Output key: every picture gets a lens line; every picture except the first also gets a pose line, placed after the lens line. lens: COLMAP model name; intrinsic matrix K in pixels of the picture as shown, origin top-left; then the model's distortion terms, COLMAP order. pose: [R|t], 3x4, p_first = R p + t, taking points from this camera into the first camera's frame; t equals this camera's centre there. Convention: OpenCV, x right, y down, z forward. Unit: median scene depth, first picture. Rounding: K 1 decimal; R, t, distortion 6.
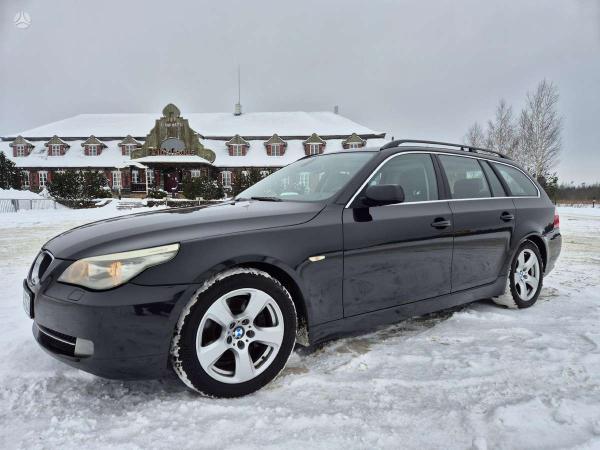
lens RADIAL K [[408.6, 0, 300.0], [0, 408.6, 225.0], [0, 0, 1]] dist [0.098062, -0.088990]
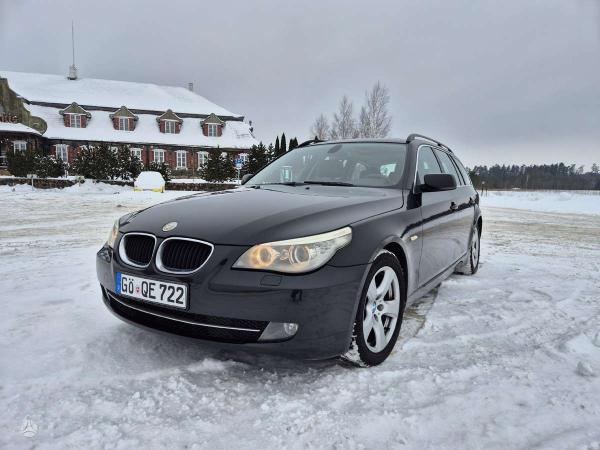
lens RADIAL K [[408.6, 0, 300.0], [0, 408.6, 225.0], [0, 0, 1]] dist [0.098062, -0.088990]
pose [[0.928462, -0.017253, 0.371027, -0.052410], [0.001550, 0.999092, 0.042581, -0.000340], [-0.371424, -0.038960, 0.927646, 0.004610]]
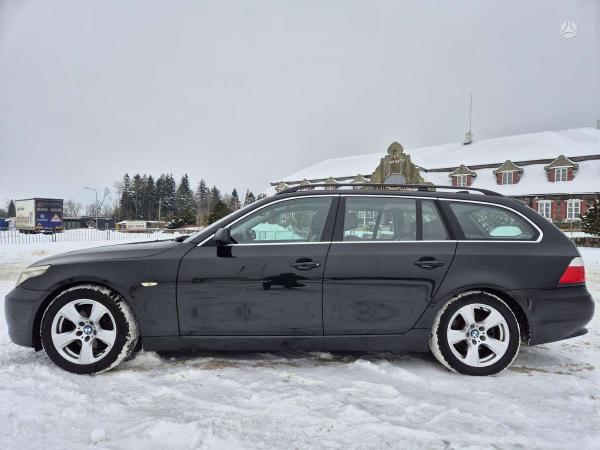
lens RADIAL K [[408.6, 0, 300.0], [0, 408.6, 225.0], [0, 0, 1]] dist [0.098062, -0.088990]
pose [[0.822408, 0.005941, -0.568867, 0.100197], [-0.049651, 0.996880, -0.061368, -0.004132], [0.566727, 0.078714, 0.820137, 0.014673]]
